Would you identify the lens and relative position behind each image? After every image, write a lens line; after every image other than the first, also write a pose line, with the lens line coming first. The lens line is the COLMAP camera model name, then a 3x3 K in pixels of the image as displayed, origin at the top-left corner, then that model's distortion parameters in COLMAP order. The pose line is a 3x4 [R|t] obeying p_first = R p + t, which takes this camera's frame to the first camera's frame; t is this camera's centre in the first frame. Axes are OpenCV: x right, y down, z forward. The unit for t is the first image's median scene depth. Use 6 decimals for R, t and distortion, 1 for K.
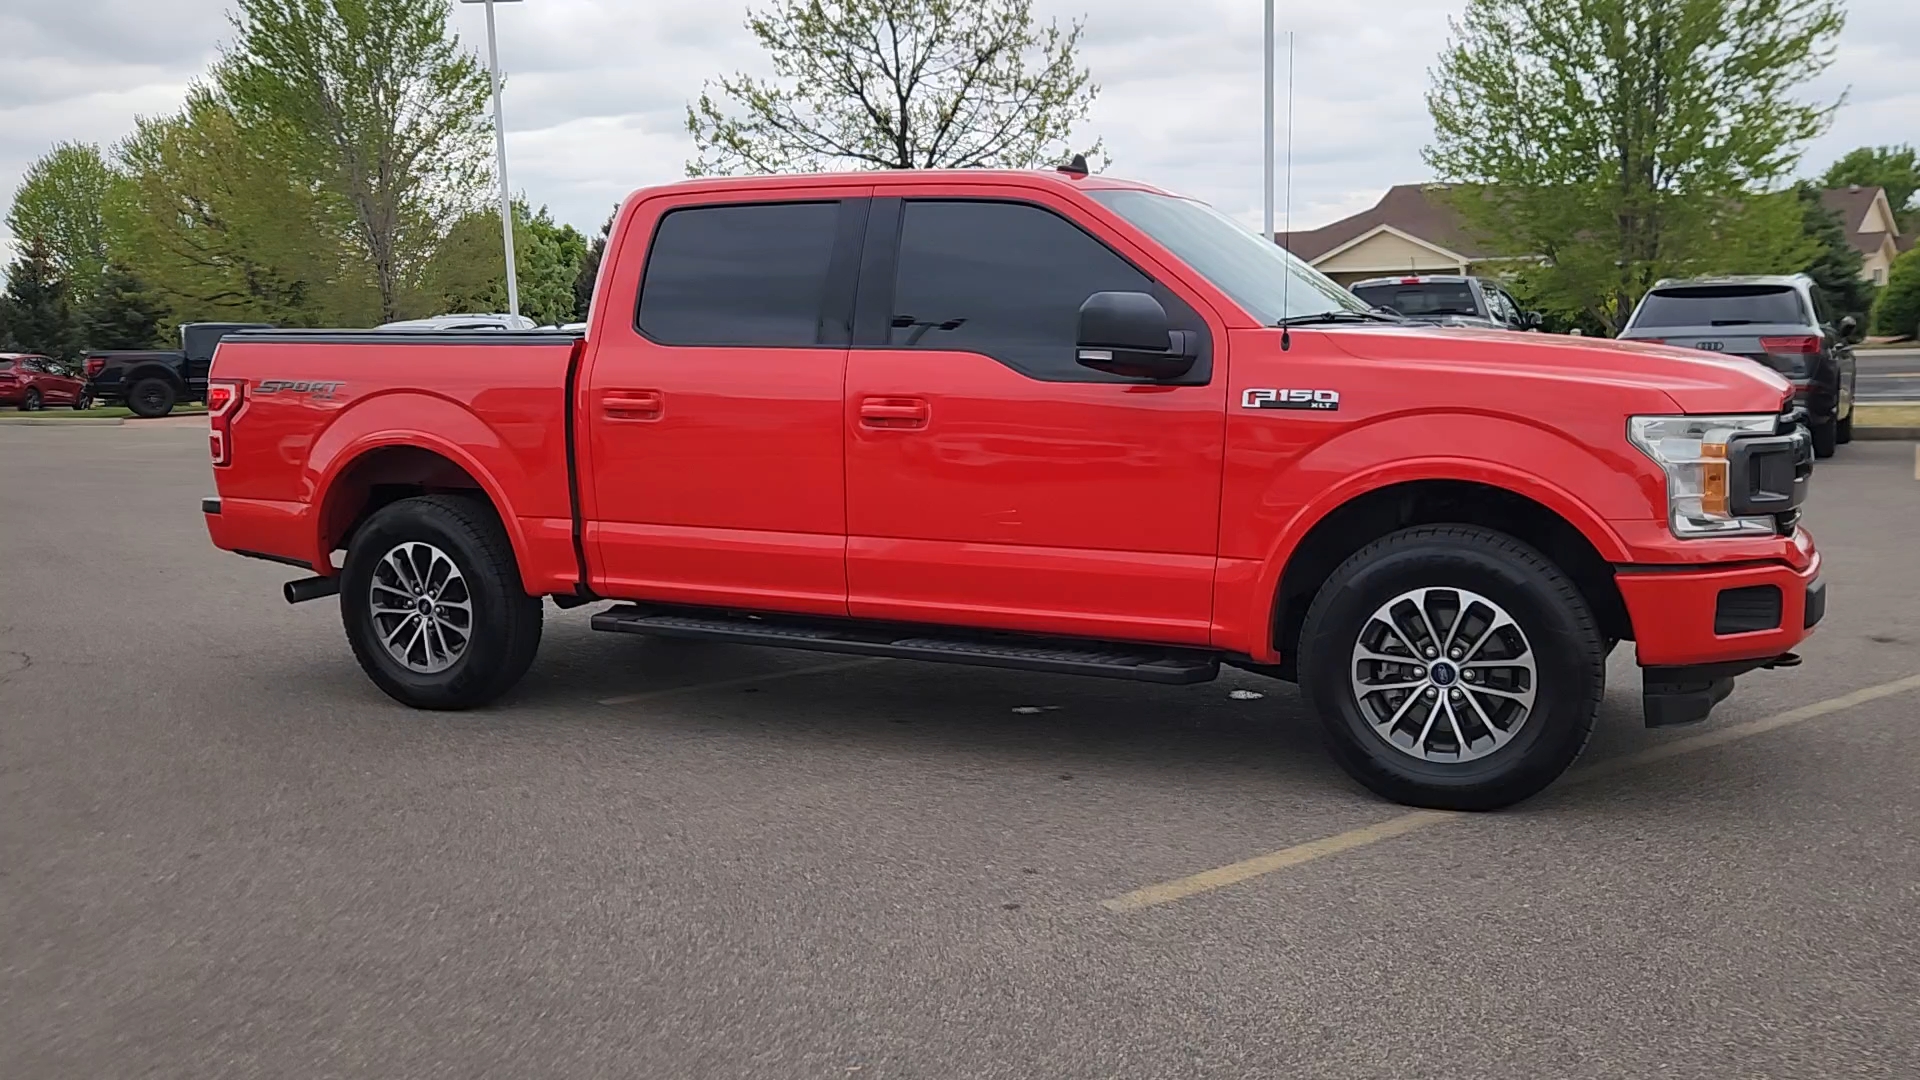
lens RADIAL K [[1625.9, 0, 949.7], [0, 1625.9, 551.8], [0, 0, 1]] dist [0.034953, -0.018106]
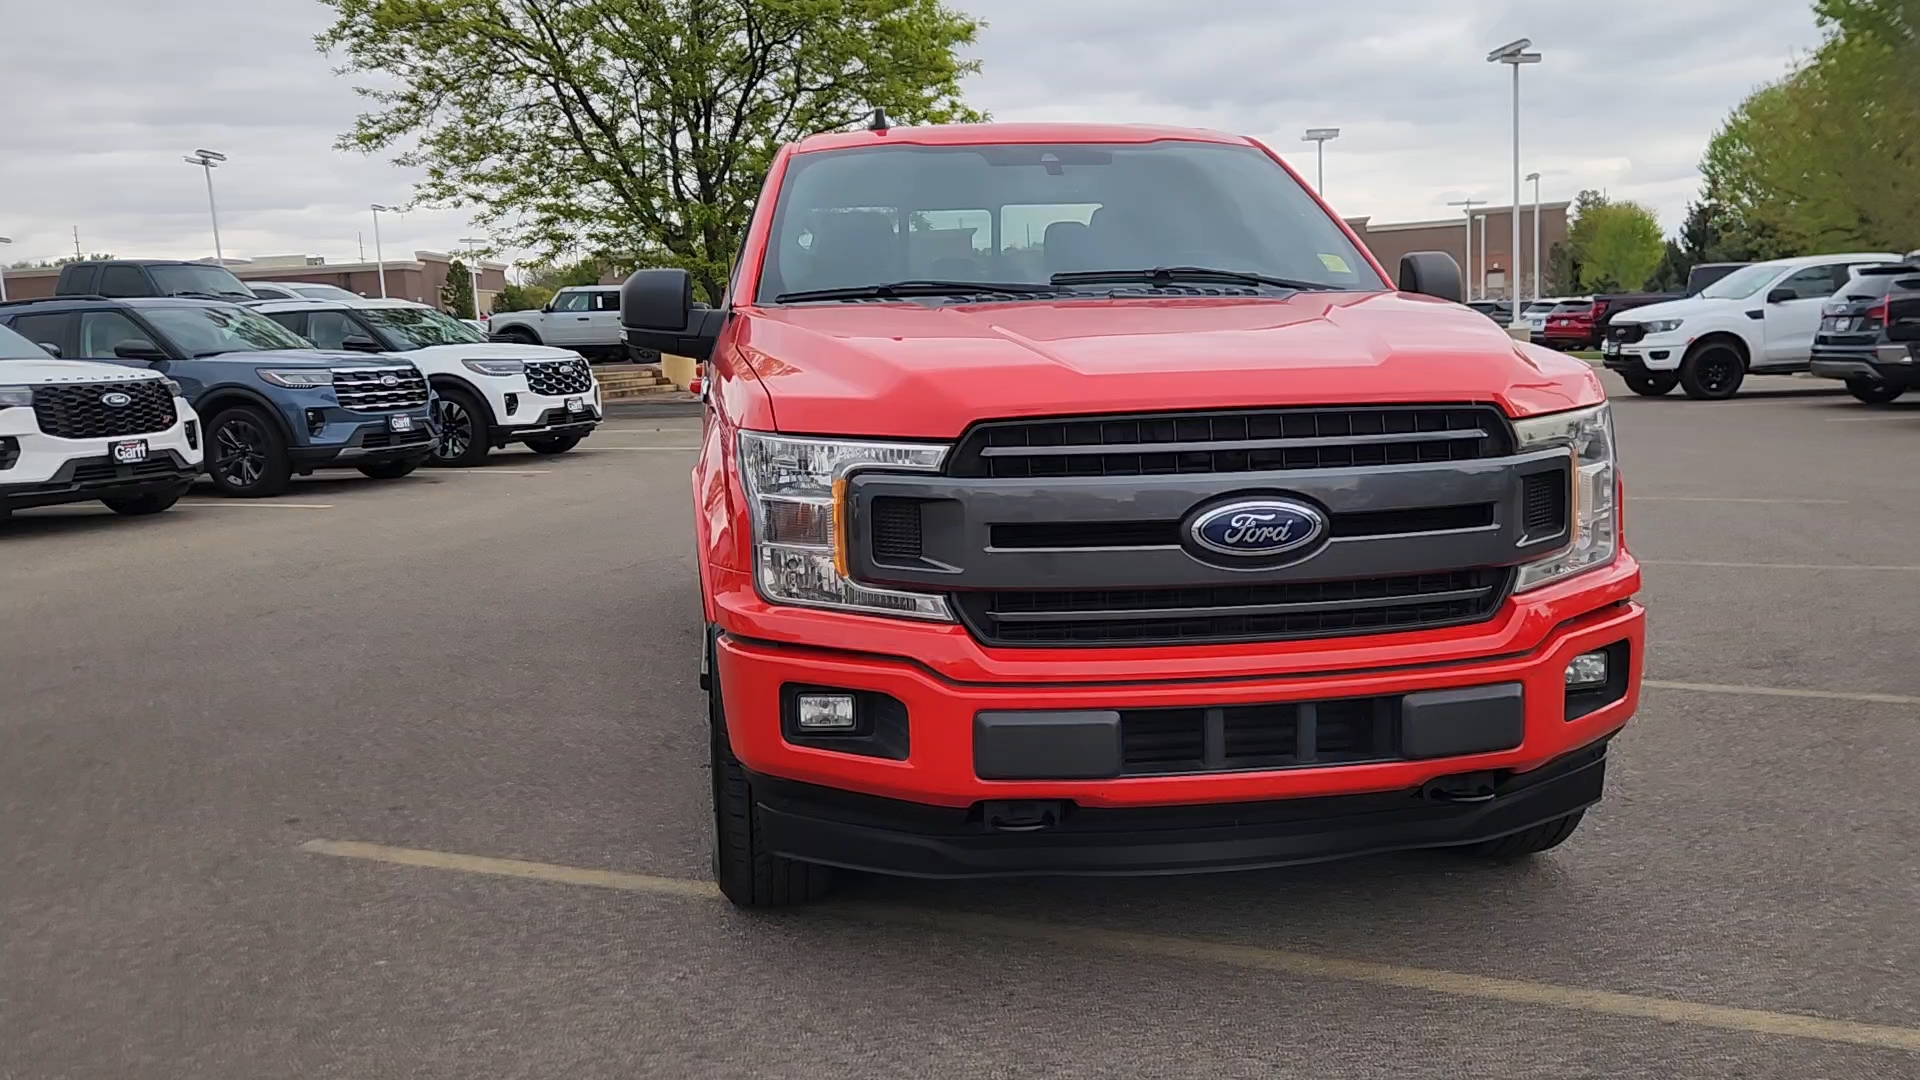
lens RADIAL K [[1625.9, 0, 950.9], [0, 1625.9, 554.6], [0, 0, 1]] dist [0.034953, -0.018106]
pose [[0.543269, 0.125289, -0.830158, 0.817050], [-0.092444, 0.991717, 0.089174, -0.075993], [0.834454, 0.028298, 0.550351, 0.500882]]
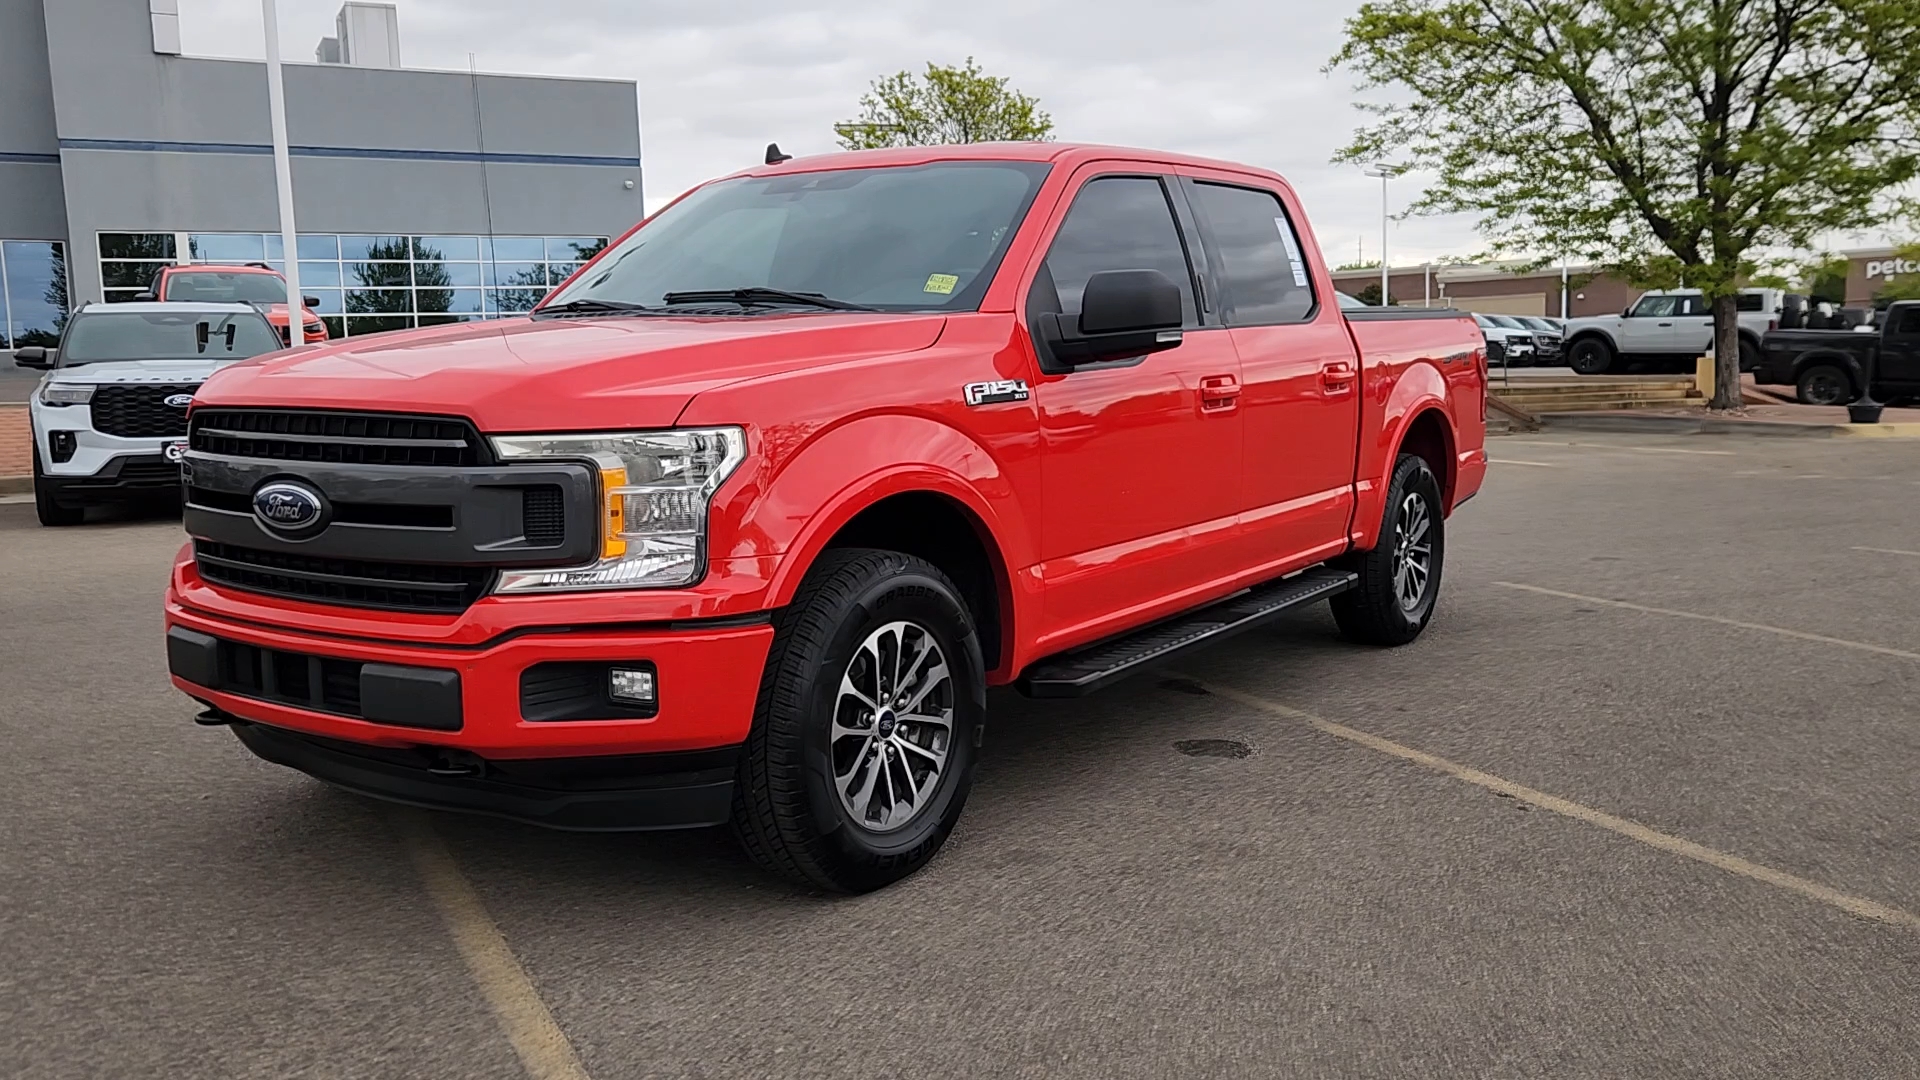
lens RADIAL K [[1625.9, 0, 940.9], [0, 1625.9, 553.4], [0, 0, 1]] dist [0.034953, -0.018106]
pose [[-0.165938, 0.147446, -0.975051, 1.014165], [-0.118764, 0.978574, 0.168190, -0.163926], [0.978959, 0.143710, -0.144871, 1.190153]]
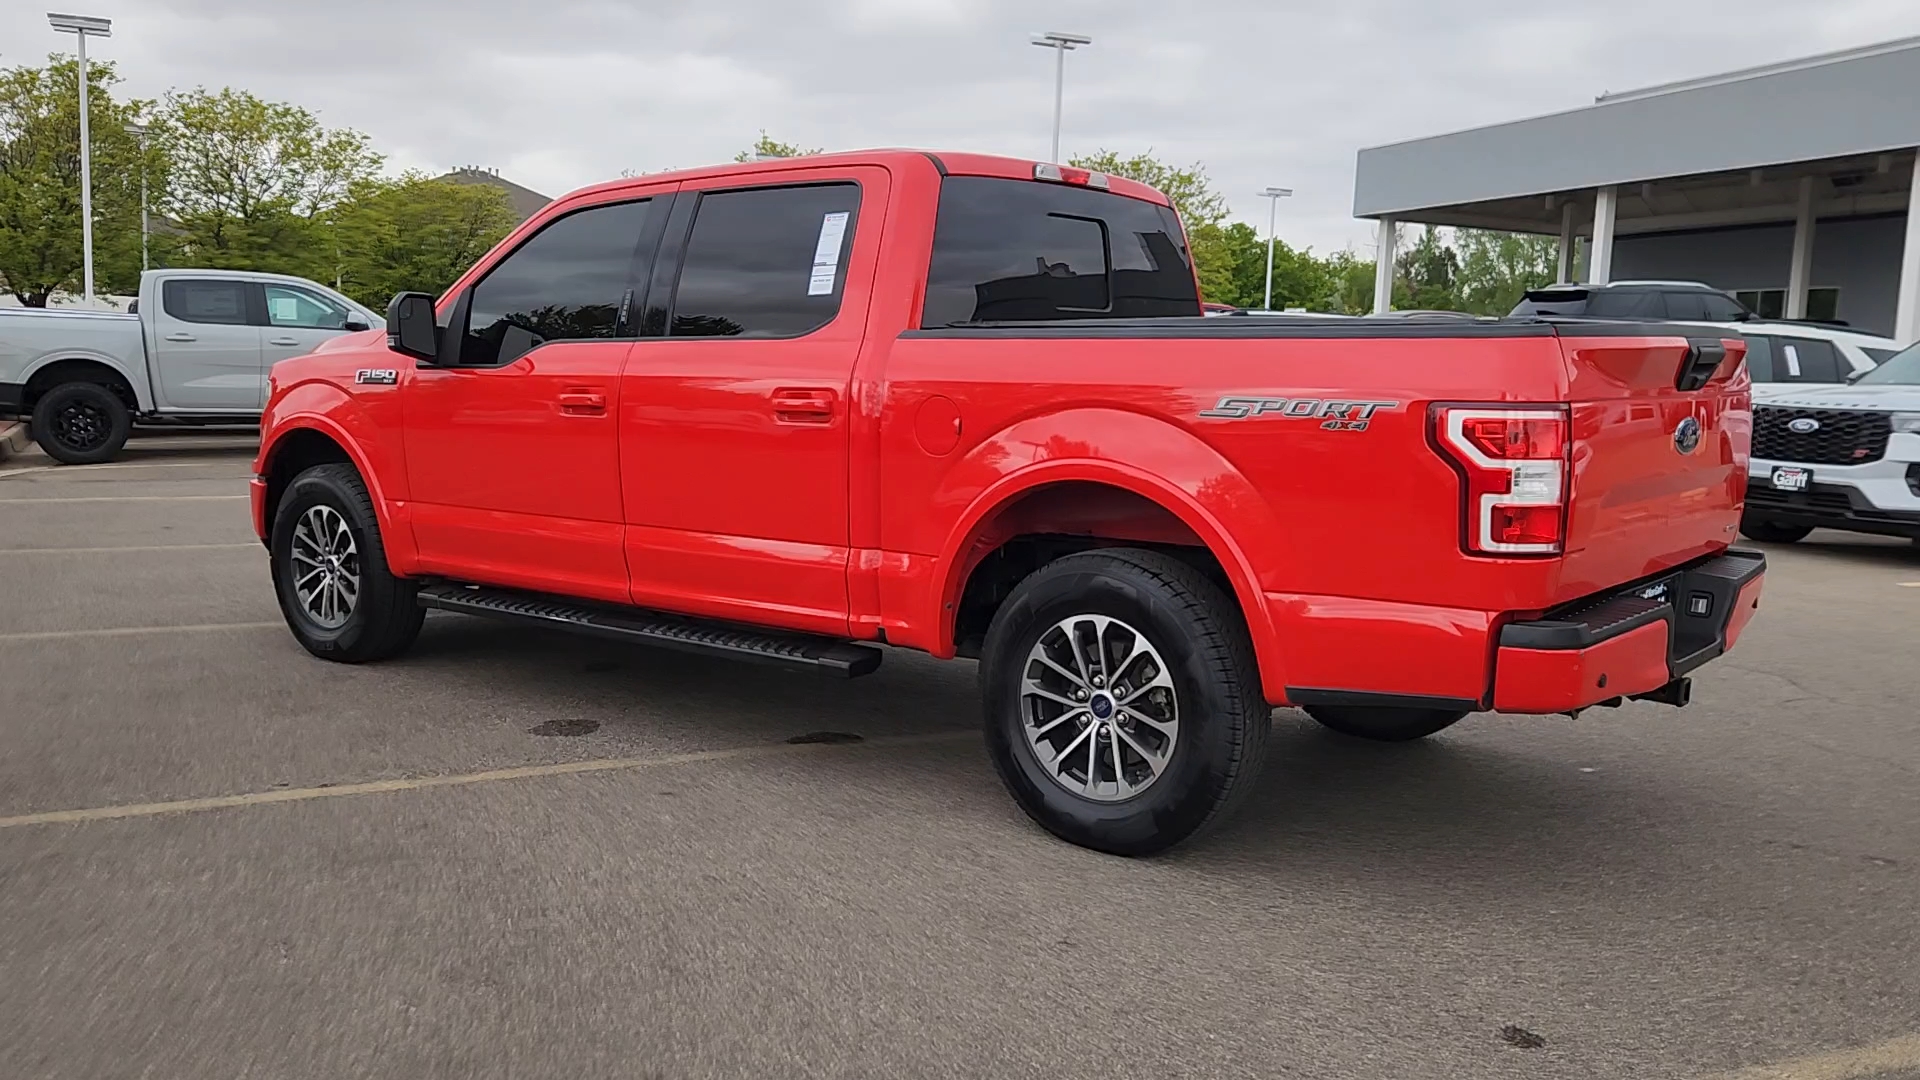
lens RADIAL K [[1625.9, 0, 944.8], [0, 1625.9, 540.4], [0, 0, 1]] dist [0.034953, -0.018106]
pose [[-0.972809, -0.031455, 0.229463, -0.301185], [0.025758, 0.969895, 0.242157, -0.262209], [-0.230172, 0.241483, -0.942712, 2.052675]]
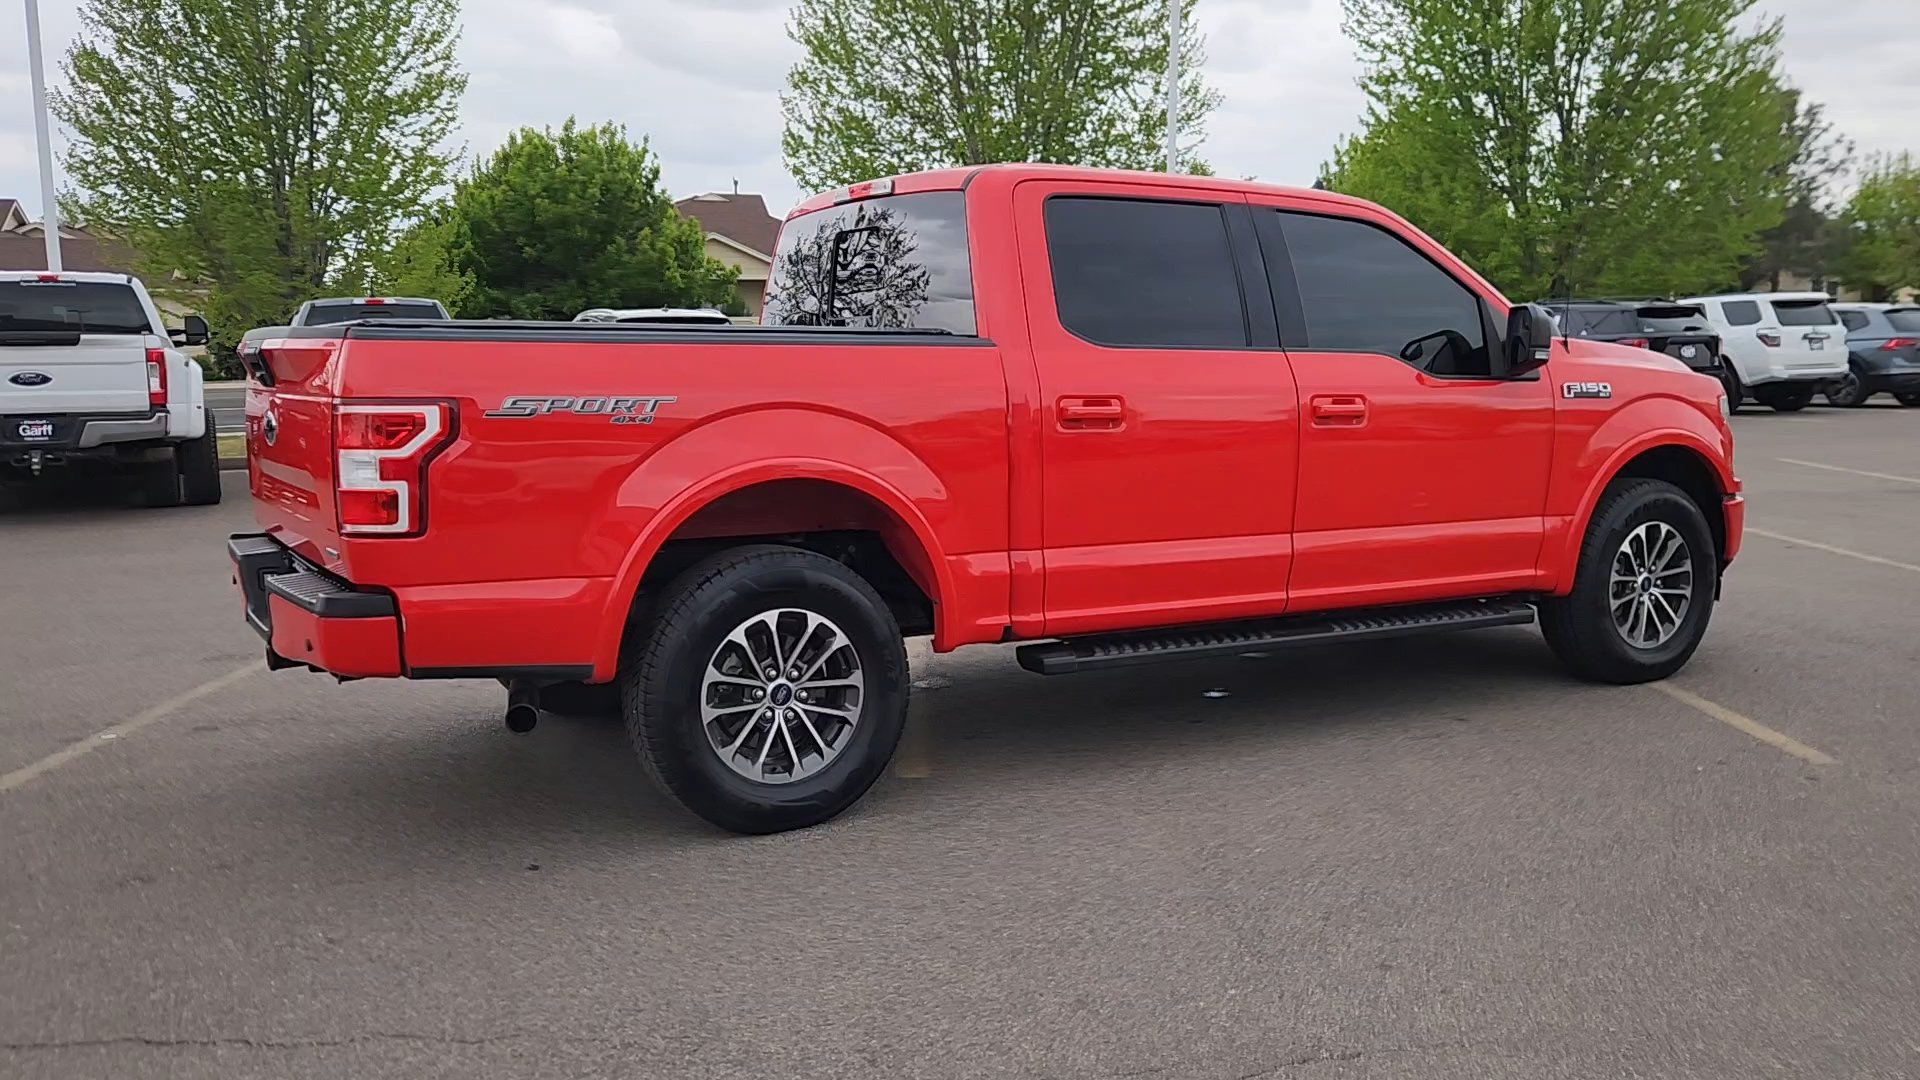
lens RADIAL K [[1625.9, 0, 948.5], [0, 1625.9, 549.4], [0, 0, 1]] dist [0.034953, -0.018106]
pose [[0.574312, -0.089579, 0.813721, -0.931538], [0.106905, 0.993690, 0.033939, -0.052639], [-0.811626, 0.067499, 0.580265, 0.528600]]
